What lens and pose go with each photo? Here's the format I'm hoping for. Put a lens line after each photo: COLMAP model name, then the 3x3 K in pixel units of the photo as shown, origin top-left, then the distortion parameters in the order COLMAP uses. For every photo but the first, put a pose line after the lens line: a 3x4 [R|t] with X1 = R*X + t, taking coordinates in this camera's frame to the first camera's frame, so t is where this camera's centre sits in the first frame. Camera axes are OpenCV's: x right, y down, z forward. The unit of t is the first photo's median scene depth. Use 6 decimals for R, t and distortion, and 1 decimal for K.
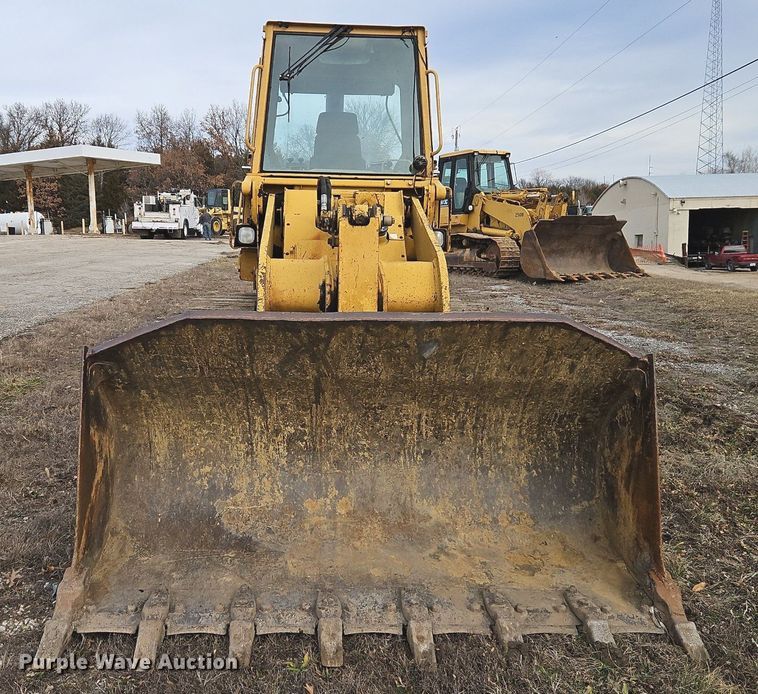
lens RADIAL K [[906.6, 0, 379.0], [0, 906.6, 347.0], [0, 0, 1]] dist [0.017780, 0.016388]
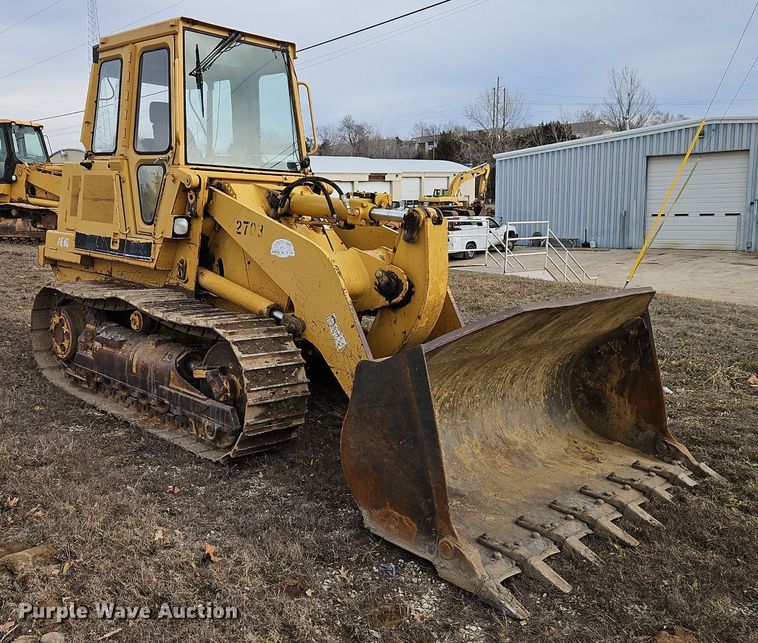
lens RADIAL K [[793.1, 0, 379.0], [0, 793.1, 321.5], [0, 0, 1]] dist [0.013549, 0.014454]
pose [[0.702267, -0.101087, 0.704700, -0.259692], [0.074389, 0.994868, 0.068579, -0.025207], [-0.708016, 0.004261, 0.706183, 0.086876]]
